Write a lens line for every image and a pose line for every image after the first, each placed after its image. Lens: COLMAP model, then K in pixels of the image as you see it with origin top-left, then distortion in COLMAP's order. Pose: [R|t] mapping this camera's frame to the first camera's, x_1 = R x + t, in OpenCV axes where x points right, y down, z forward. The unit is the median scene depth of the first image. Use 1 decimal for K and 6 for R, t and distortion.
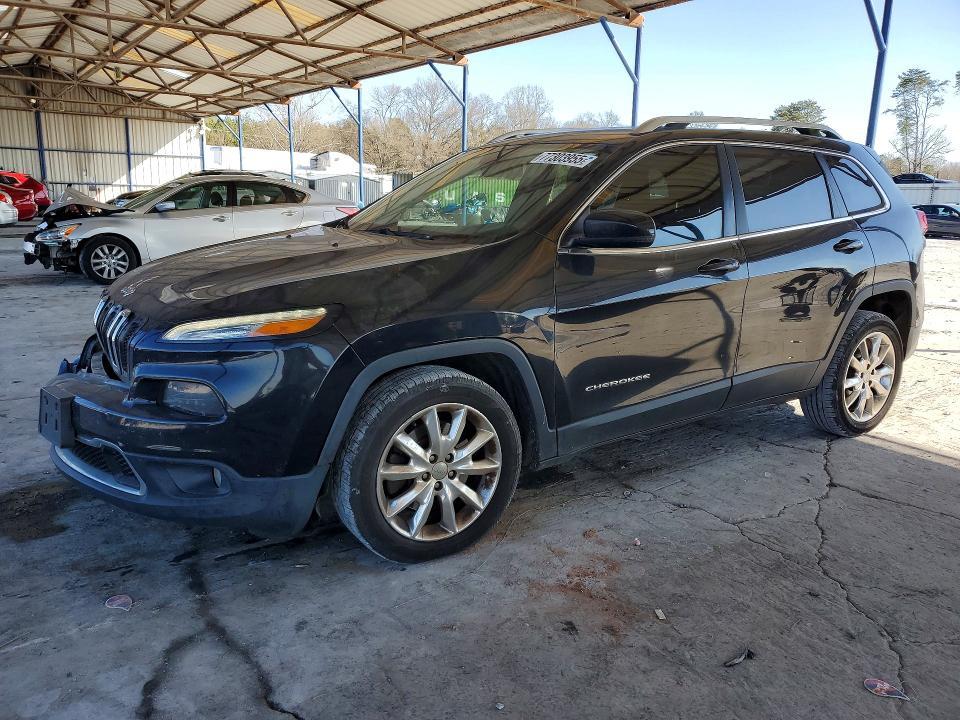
lens RADIAL K [[736.4, 0, 476.5], [0, 736.4, 358.1], [0, 0, 1]] dist [0.023240, -0.003781]
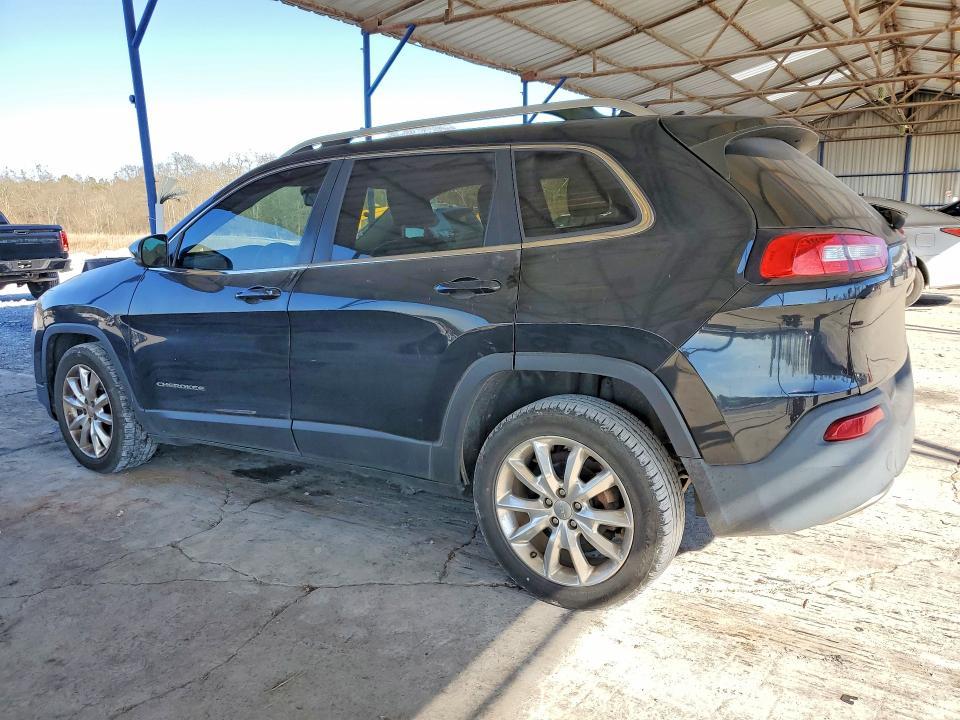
lens RADIAL K [[736.4, 0, 476.5], [0, 736.4, 358.1], [0, 0, 1]] dist [0.023240, -0.003781]
pose [[0.399714, 0.145424, -0.905031, 1.161409], [-0.172431, 0.981638, 0.081578, -0.150571], [0.900276, 0.123448, 0.417450, 0.771738]]
